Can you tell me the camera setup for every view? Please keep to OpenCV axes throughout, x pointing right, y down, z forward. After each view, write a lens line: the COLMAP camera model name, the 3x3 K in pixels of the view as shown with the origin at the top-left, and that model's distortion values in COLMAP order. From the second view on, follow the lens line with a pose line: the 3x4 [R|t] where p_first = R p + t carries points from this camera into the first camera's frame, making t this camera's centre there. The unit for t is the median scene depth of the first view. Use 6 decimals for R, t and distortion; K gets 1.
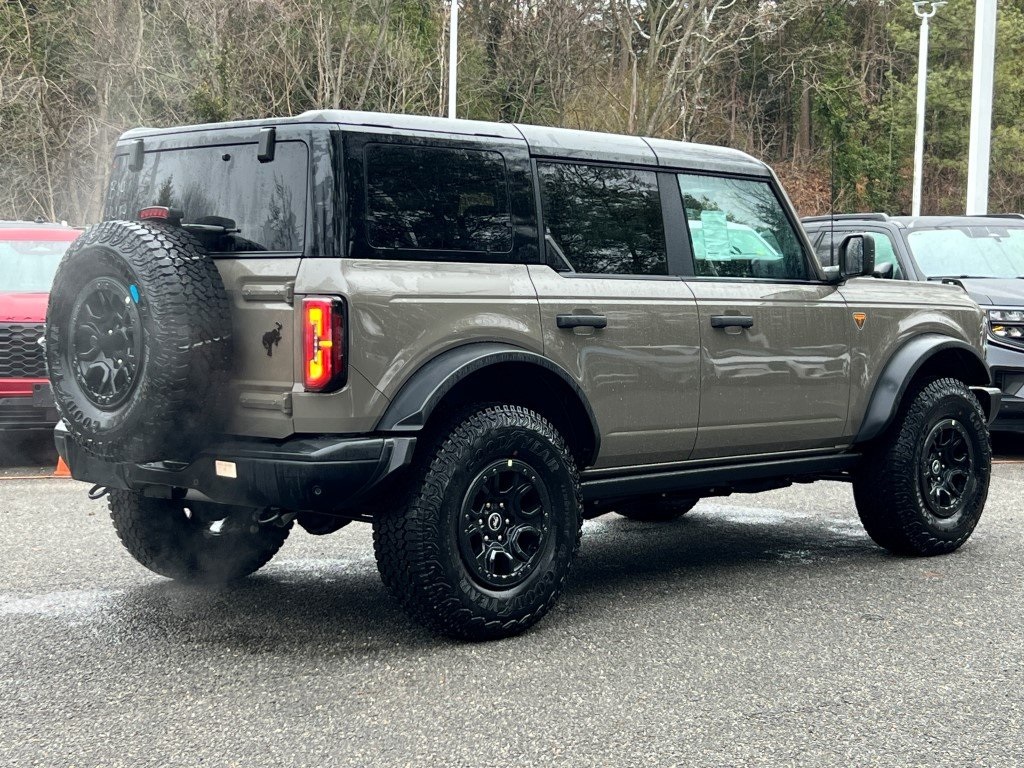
lens RADIAL K [[1308.1, 0, 512.0], [0, 1308.1, 384.0], [0, 0, 1]] dist [-0.009154, -0.010514]
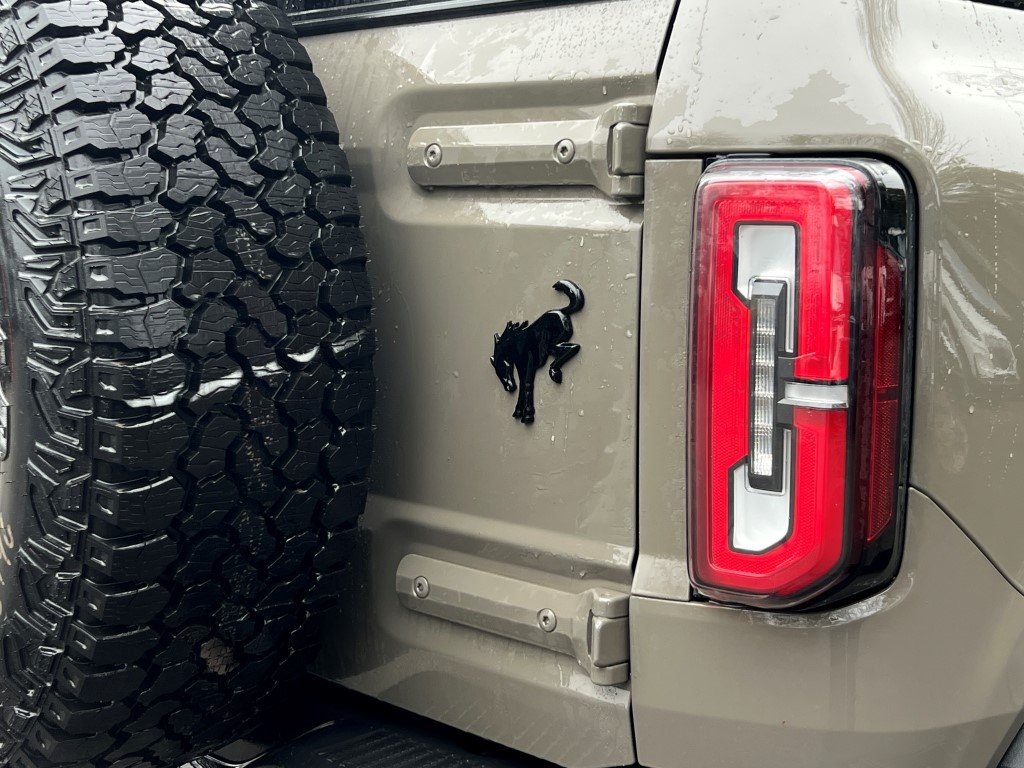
lens RADIAL K [[1478.8, 0, 512.0], [0, 1478.8, 384.0], [0, 0, 1]] dist [0.025525, 0.033719]
pose [[0.994138, 0.012002, -0.107449, -0.162542], [-0.006340, 0.998581, 0.052881, -0.043673], [0.107931, -0.051890, 0.992803, 0.750355]]
